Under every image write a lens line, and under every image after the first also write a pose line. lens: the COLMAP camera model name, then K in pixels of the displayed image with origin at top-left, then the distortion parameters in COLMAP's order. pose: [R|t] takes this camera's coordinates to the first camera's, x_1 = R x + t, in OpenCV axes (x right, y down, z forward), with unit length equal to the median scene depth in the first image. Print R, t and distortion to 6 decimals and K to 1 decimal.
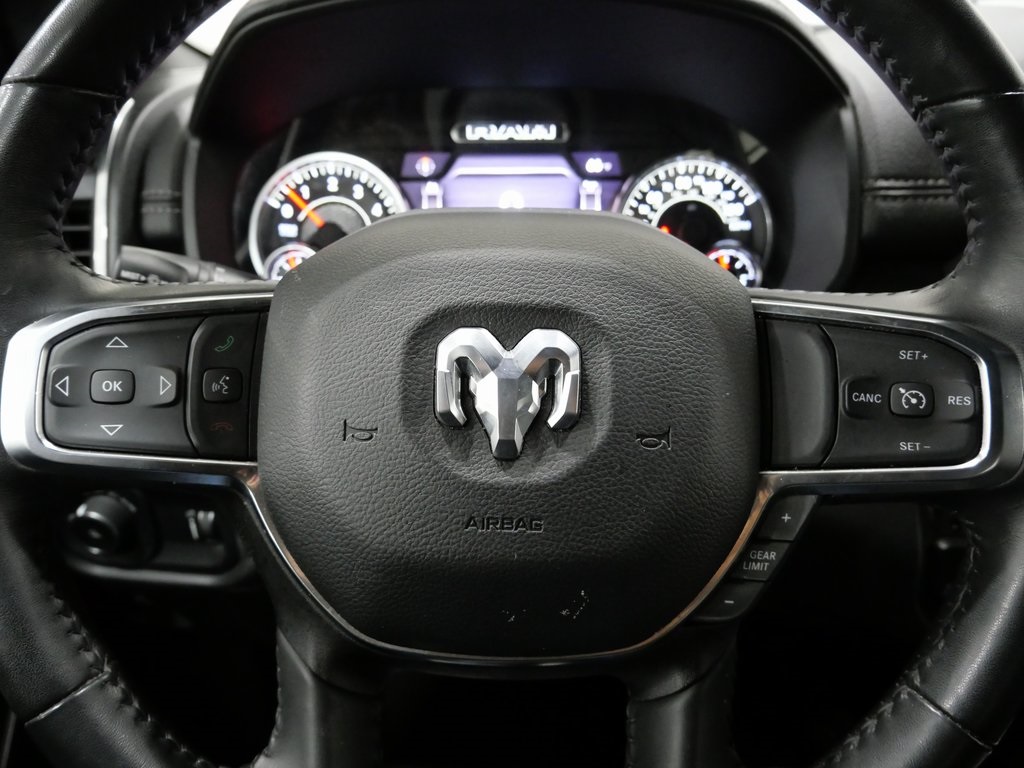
lens RADIAL K [[721.4, 0, 517.7], [0, 721.4, 385.2], [0, 0, 1]] dist [-0.030419, 0.007705]
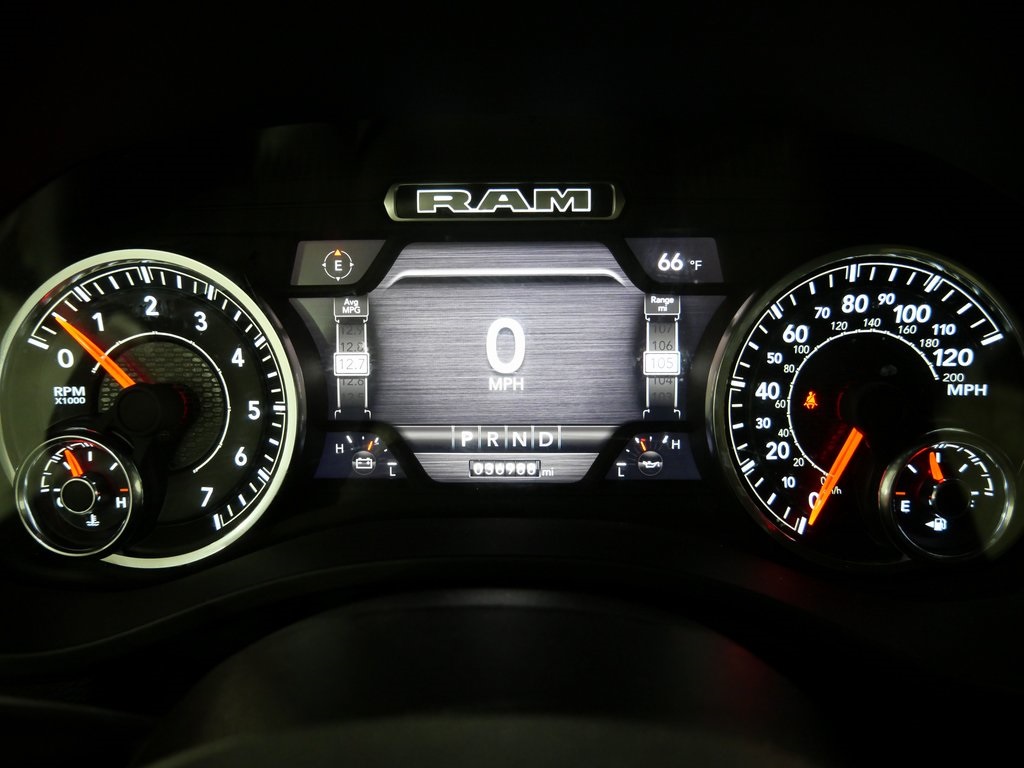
lens RADIAL K [[721.4, 0, 504.3], [0, 721.4, 389.1], [0, 0, 1]] dist [-0.030419, 0.007705]
pose [[0.999851, -0.001427, -0.017182, -0.000966], [0.001802, 0.999759, 0.021862, -0.233612], [0.017146, -0.021889, 0.999613, 0.504126]]
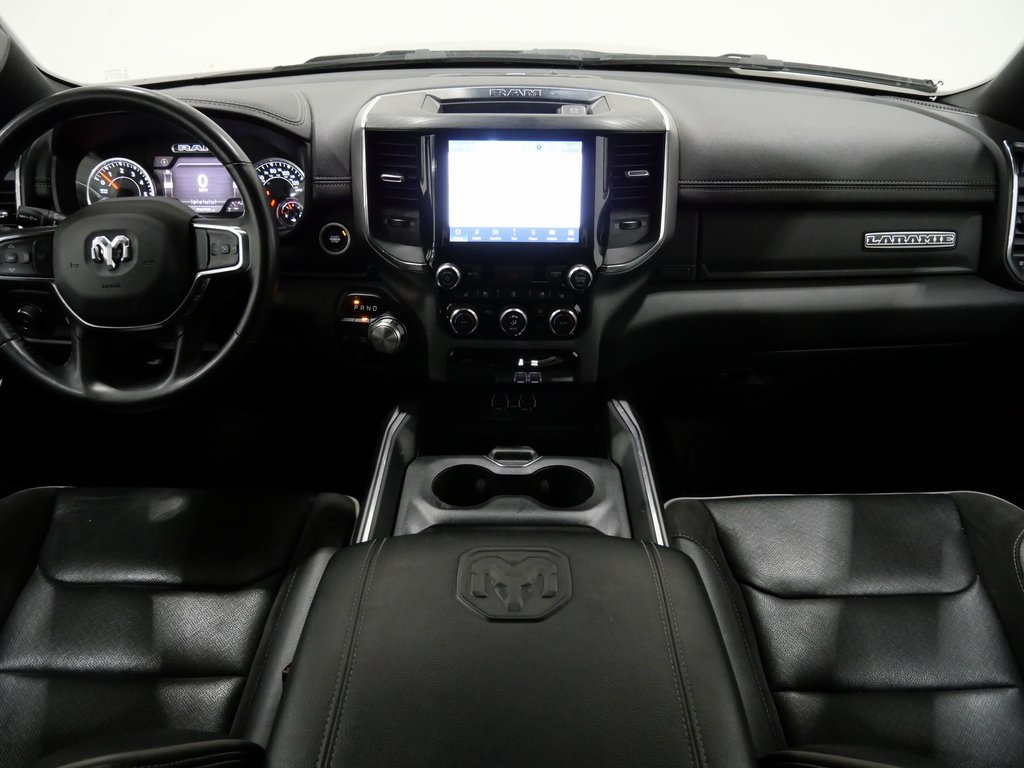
lens RADIAL K [[721.4, 0, 514.7], [0, 721.4, 381.3], [0, 0, 1]] dist [-0.030419, 0.007705]
pose [[0.999959, 0.009048, 0.000198, 0.998870], [-0.009007, 0.992765, 0.119732, 0.100743], [0.000887, -0.119729, 0.992806, -1.330273]]
